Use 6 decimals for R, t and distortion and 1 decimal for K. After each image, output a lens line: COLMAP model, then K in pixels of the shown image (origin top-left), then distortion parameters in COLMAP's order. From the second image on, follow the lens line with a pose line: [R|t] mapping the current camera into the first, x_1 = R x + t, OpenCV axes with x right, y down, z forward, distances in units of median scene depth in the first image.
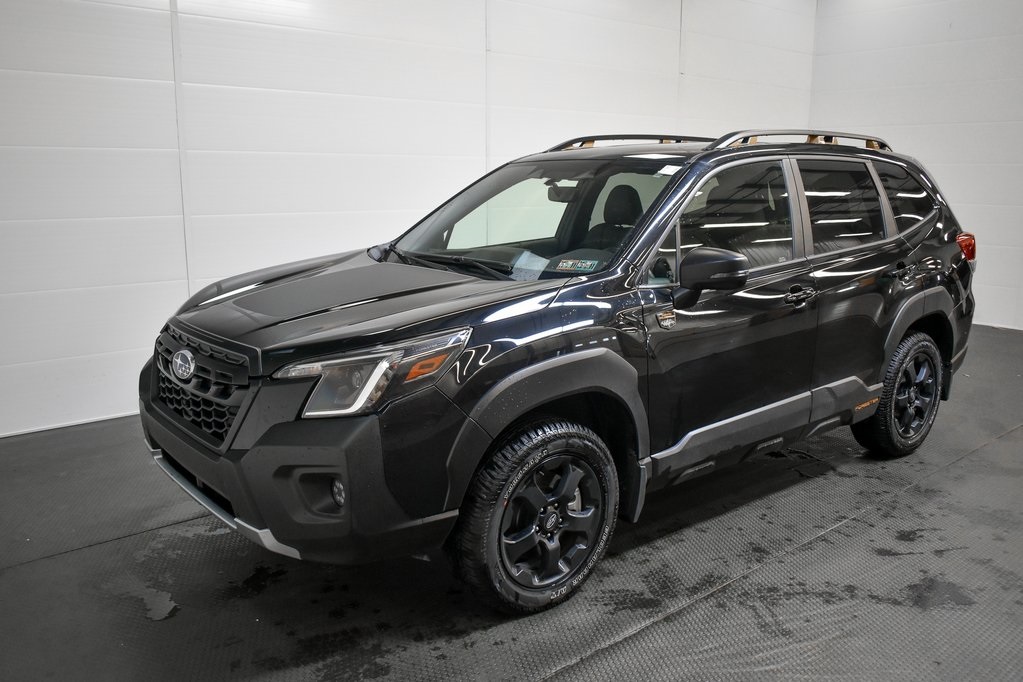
lens RADIAL K [[829.9, 0, 511.5], [0, 829.9, 341.0], [0, 0, 1]] dist [-0.000922, 0.007443]
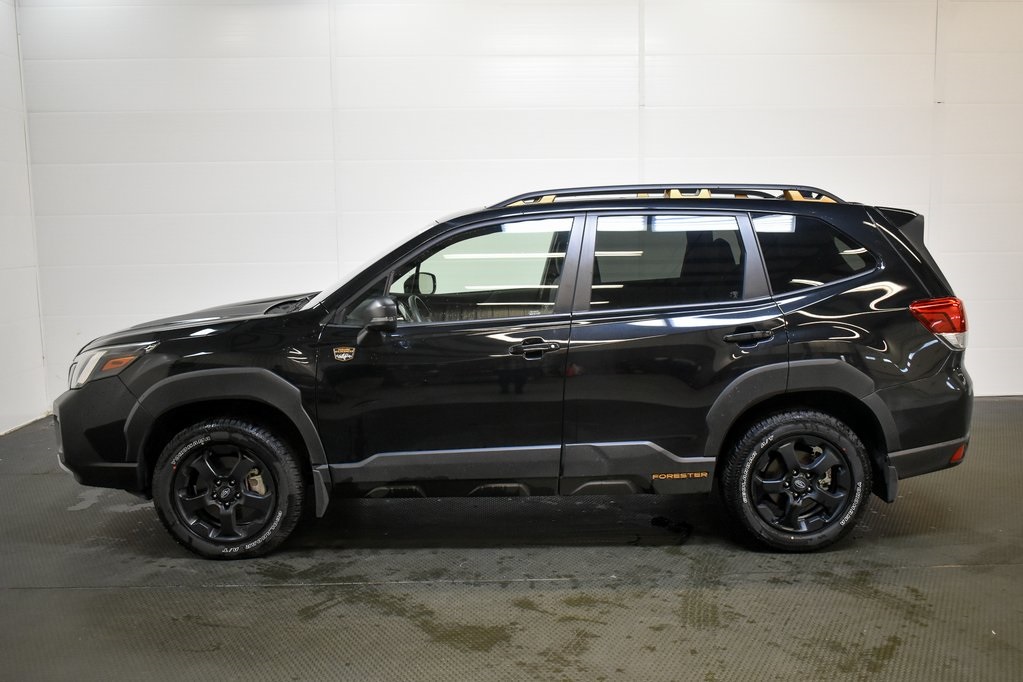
lens RADIAL K [[904.3, 0, 511.5], [0, 904.3, 341.0], [0, 0, 1]] dist [0.003528, 0.005644]
pose [[0.783831, 0.071893, -0.616799, 1.198109], [-0.109532, 0.993708, -0.023369, -0.039737], [0.611238, 0.085877, 0.786774, 0.106744]]
